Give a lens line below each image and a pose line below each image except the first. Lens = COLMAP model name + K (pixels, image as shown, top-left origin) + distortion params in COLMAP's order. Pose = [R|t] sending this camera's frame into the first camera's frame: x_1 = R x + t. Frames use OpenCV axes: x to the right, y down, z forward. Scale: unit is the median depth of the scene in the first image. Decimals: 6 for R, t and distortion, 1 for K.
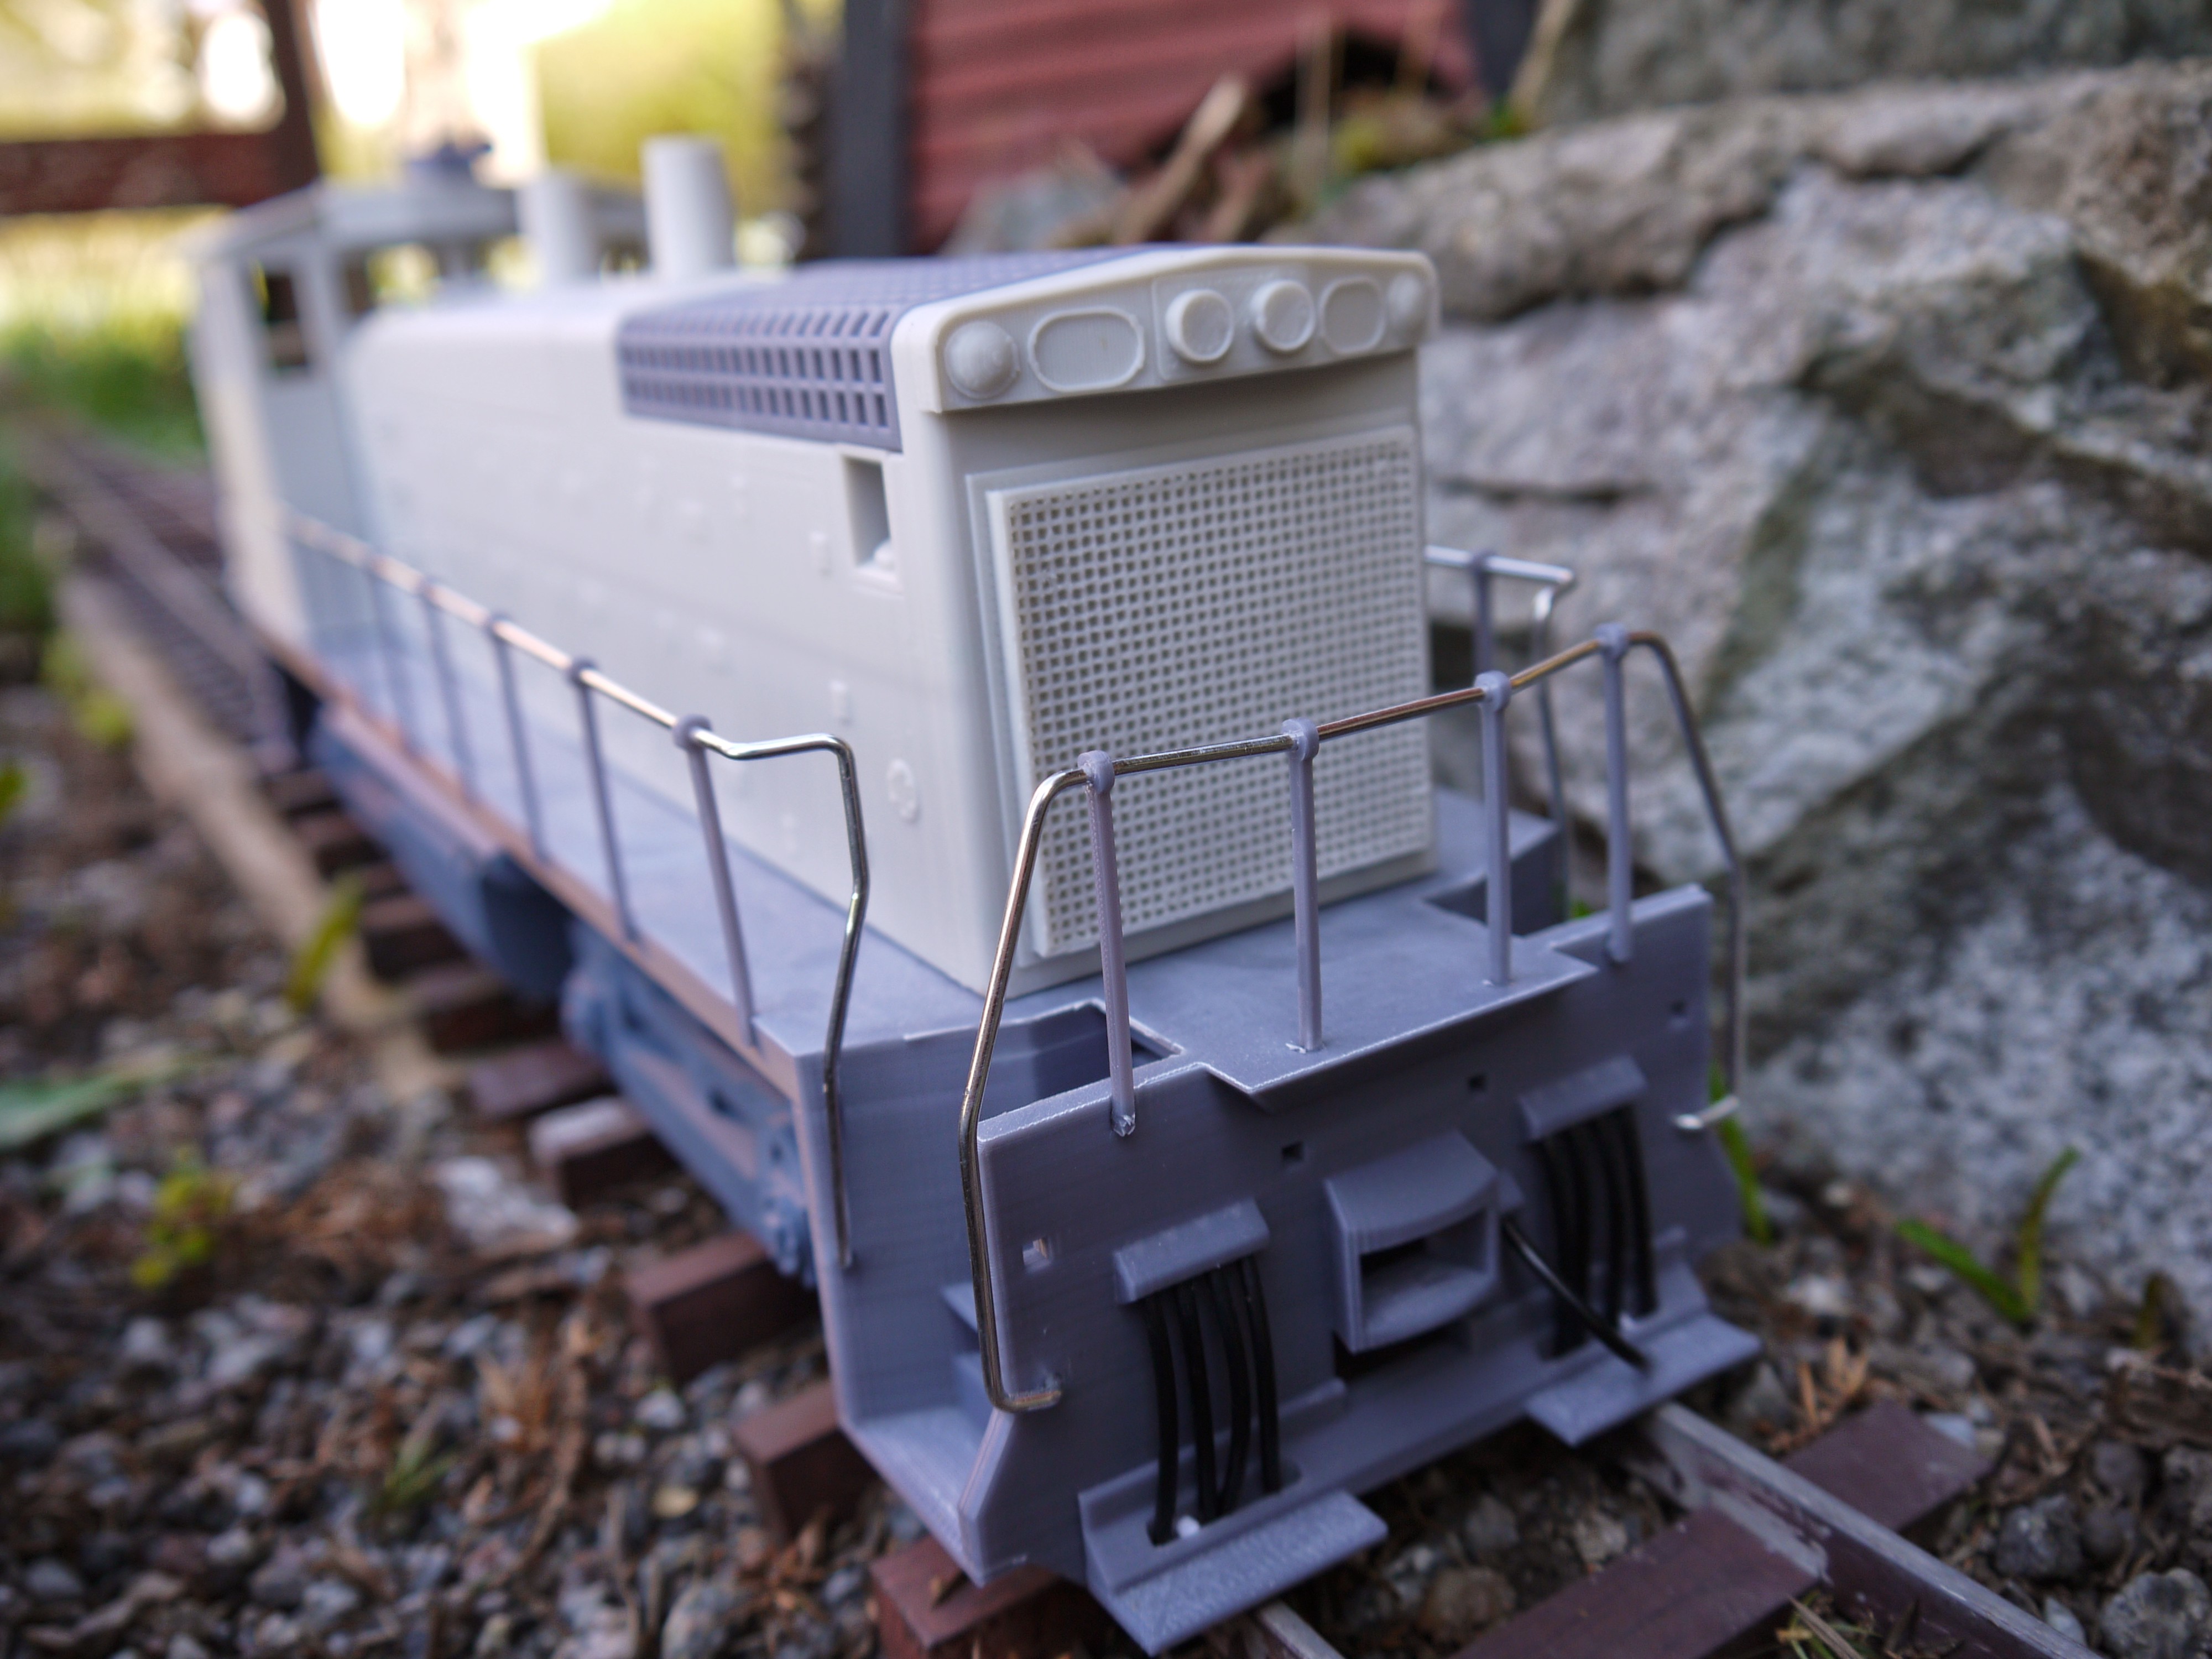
lens RADIAL K [[1927.7, 0, 1107.2], [0, 1927.7, 830.0], [0, 0, 1]] dist [0.005630, -0.028546]
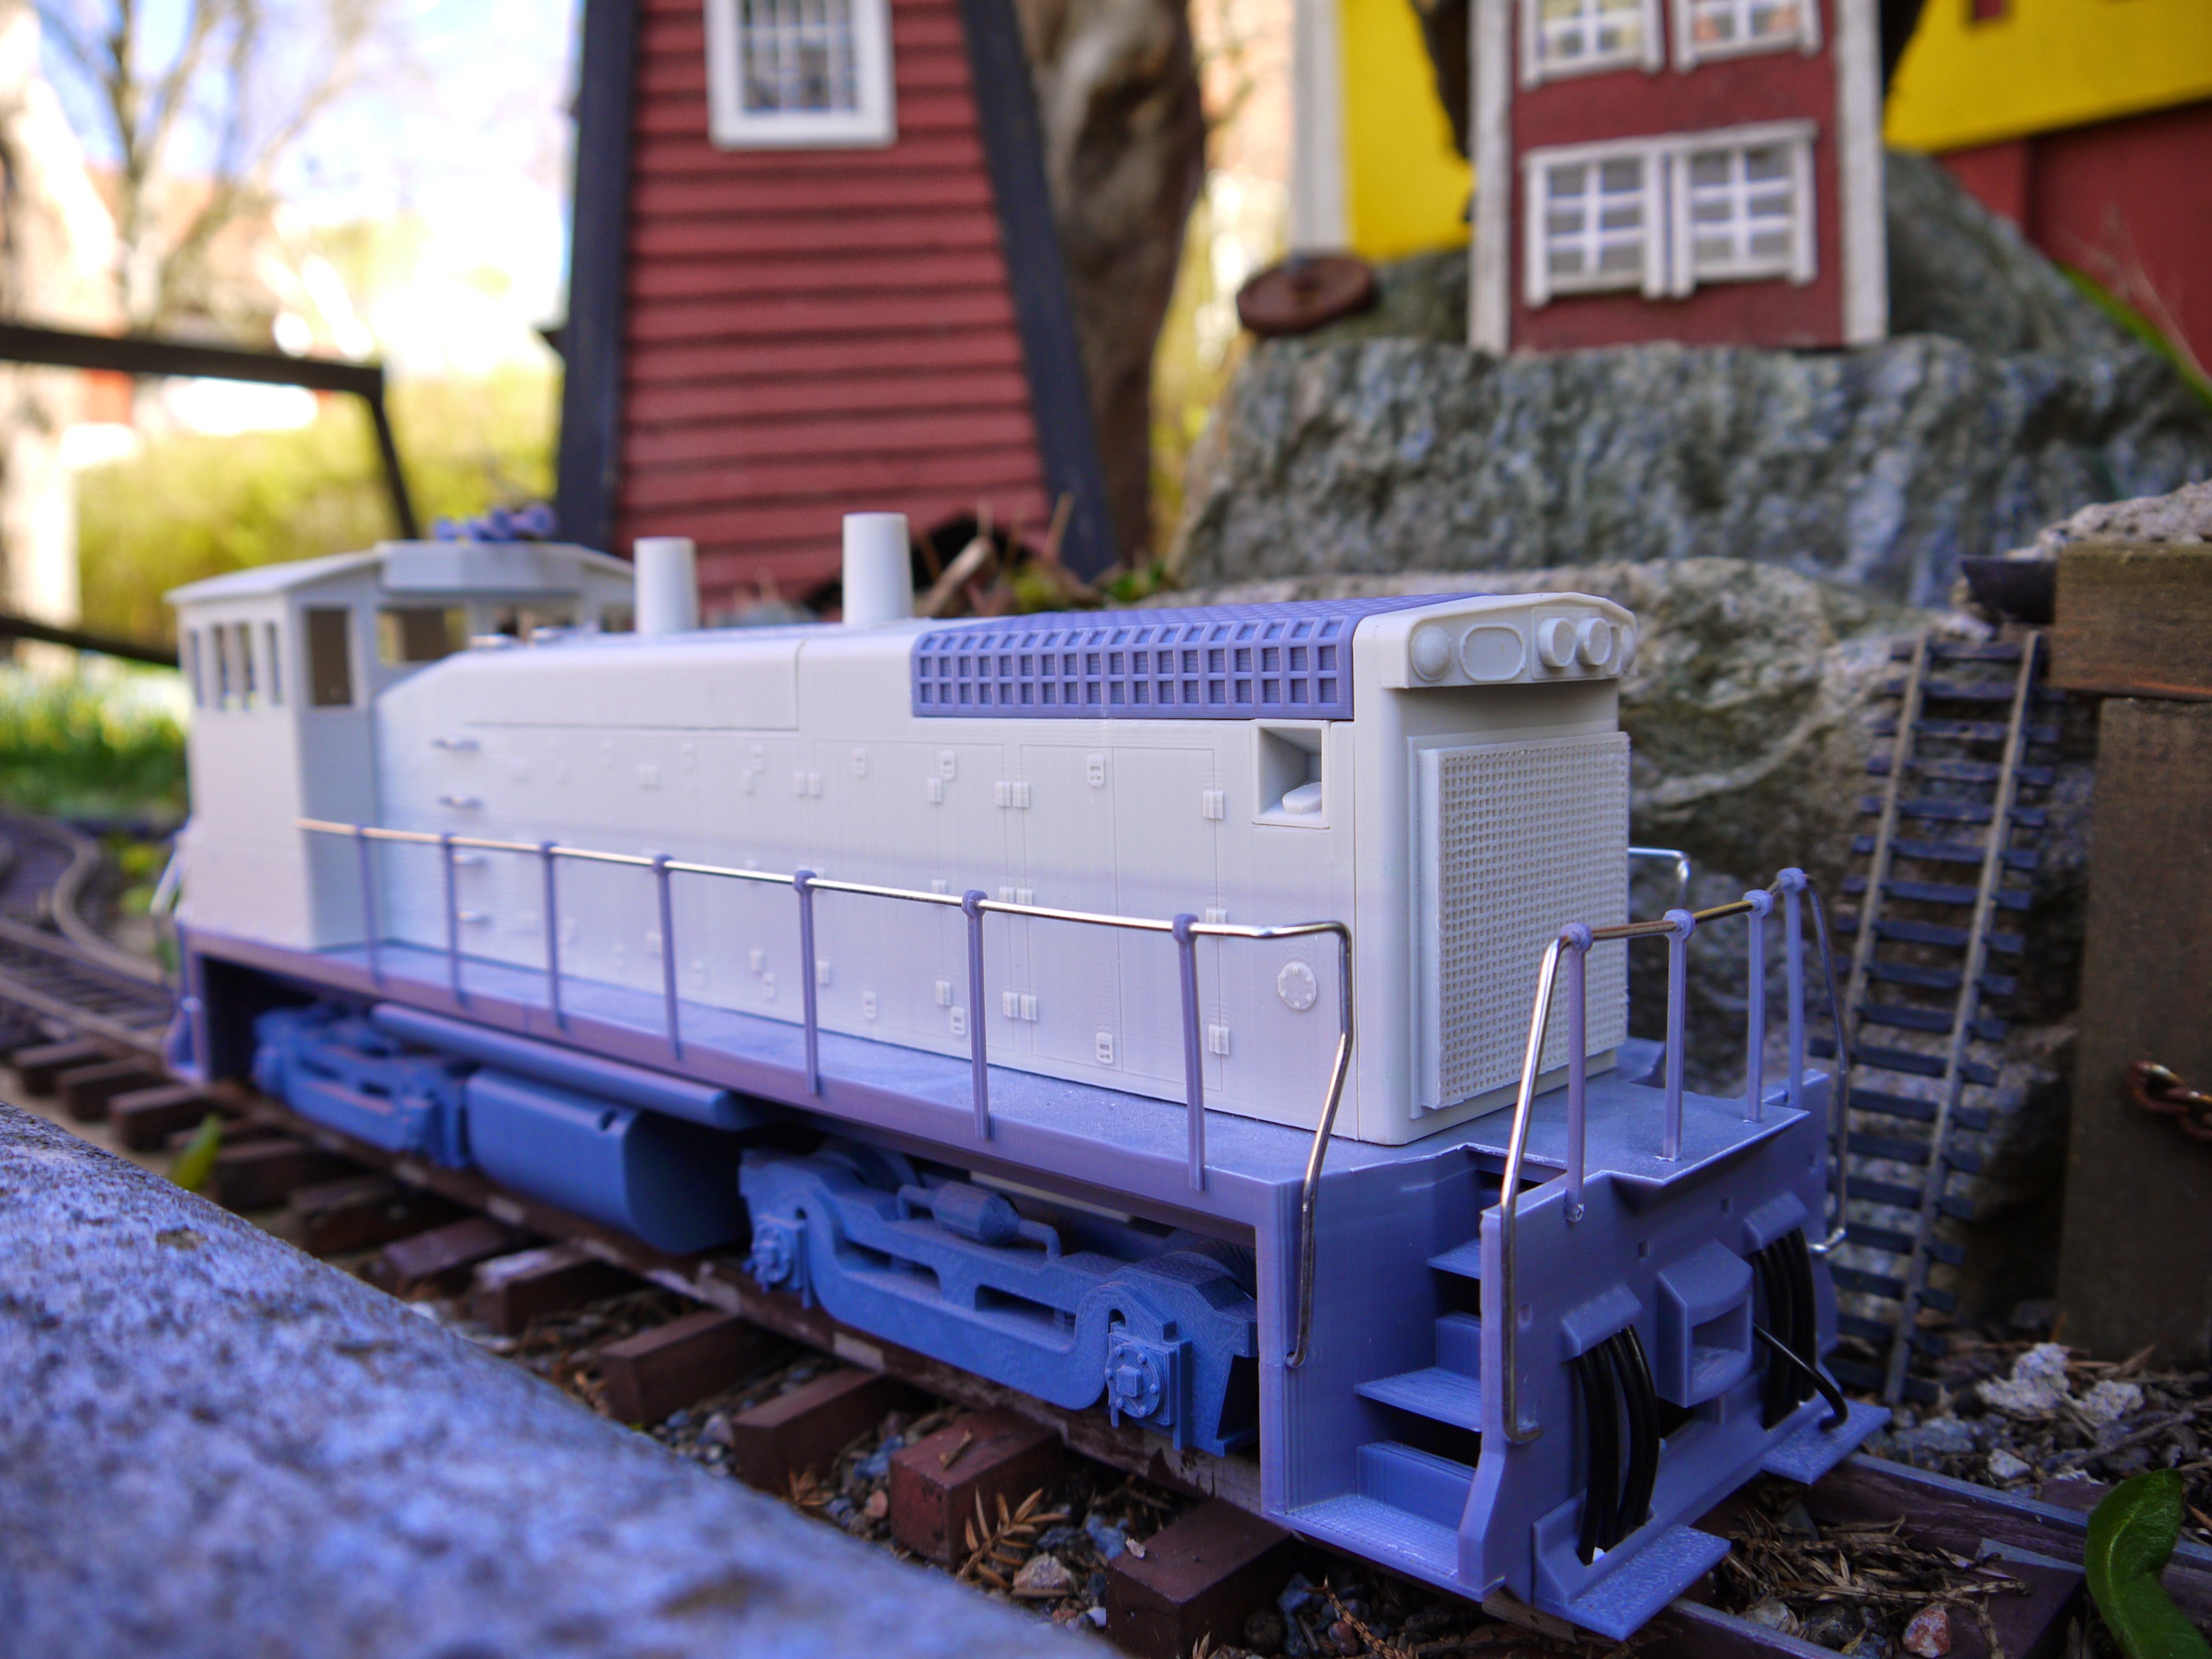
lens RADIAL K [[1808.0, 0, 1113.7], [0, 1808.0, 851.7], [0, 0, 1]] dist [-0.026424, -0.001690]
pose [[0.963033, 0.035764, 0.266999, -0.254705], [0.022914, 0.976681, -0.213470, 0.171387], [-0.268407, 0.211697, 0.939756, -0.322727]]
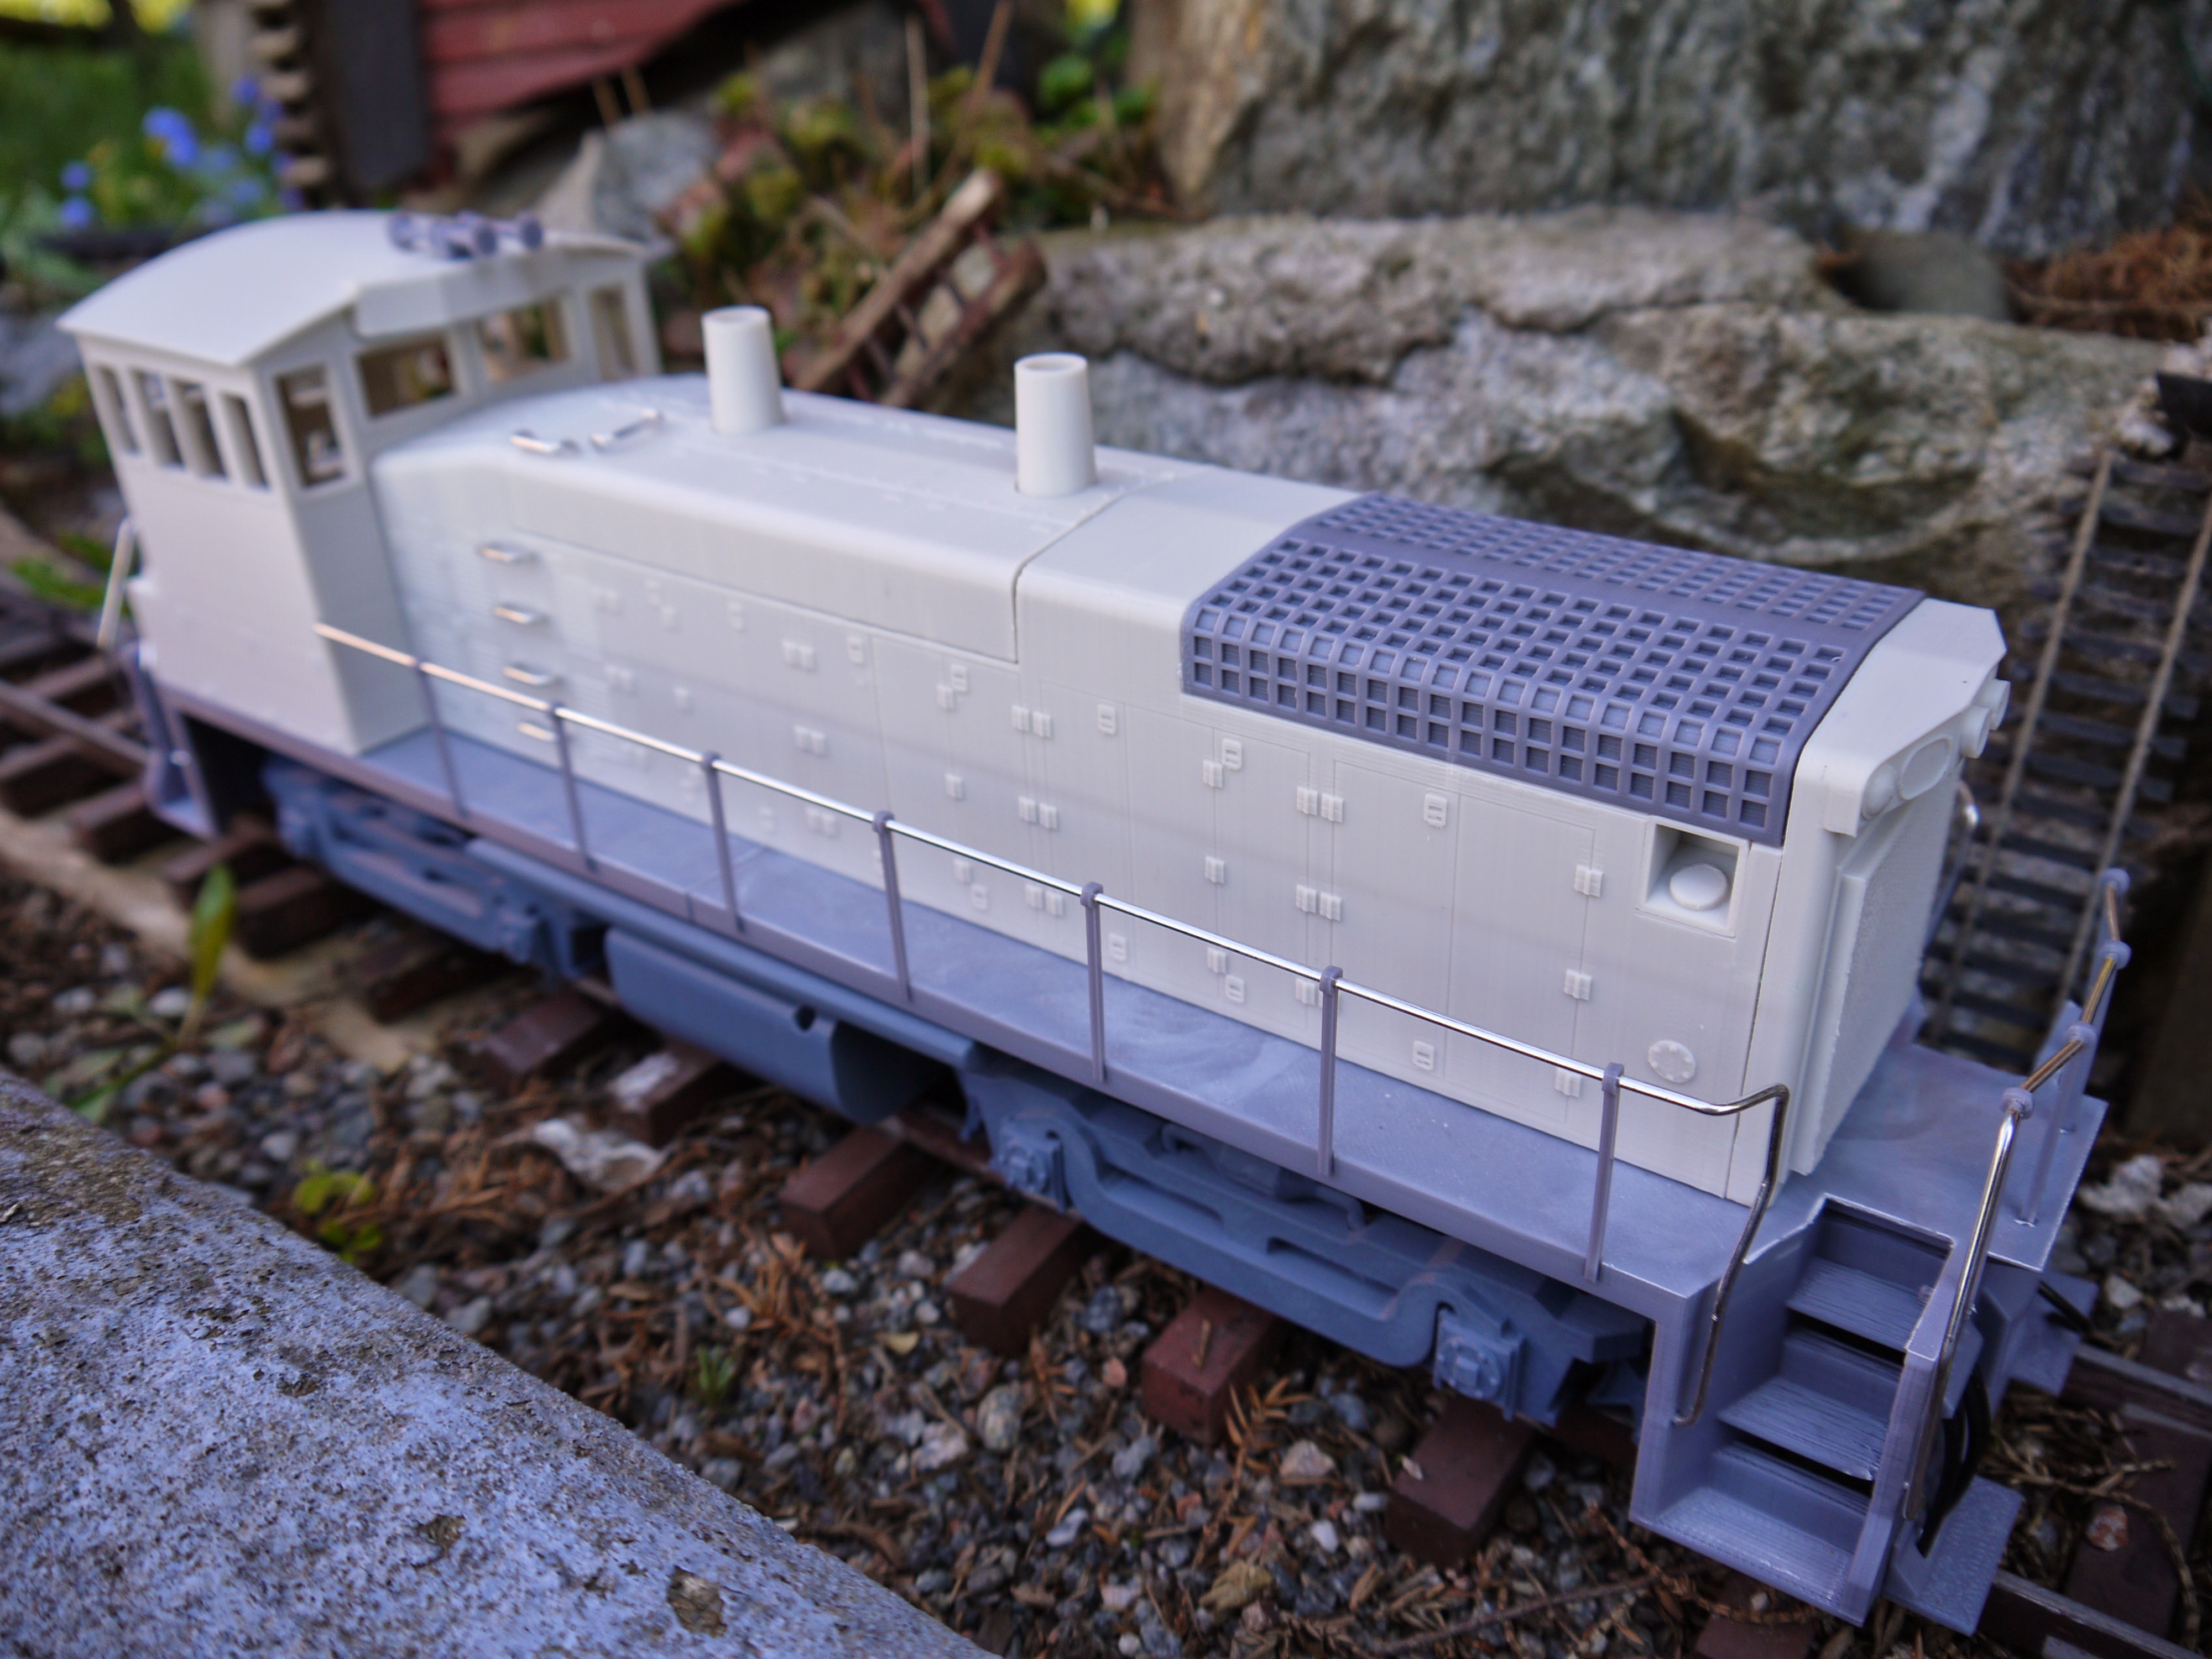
lens RADIAL K [[1808.0, 0, 1095.1], [0, 1808.0, 827.1], [0, 0, 1]] dist [-0.026424, -0.001690]
pose [[0.923591, -0.137561, 0.357851, -0.470675], [0.077877, 0.981267, 0.176212, -0.231038], [-0.375387, -0.134879, 0.917002, -0.218096]]
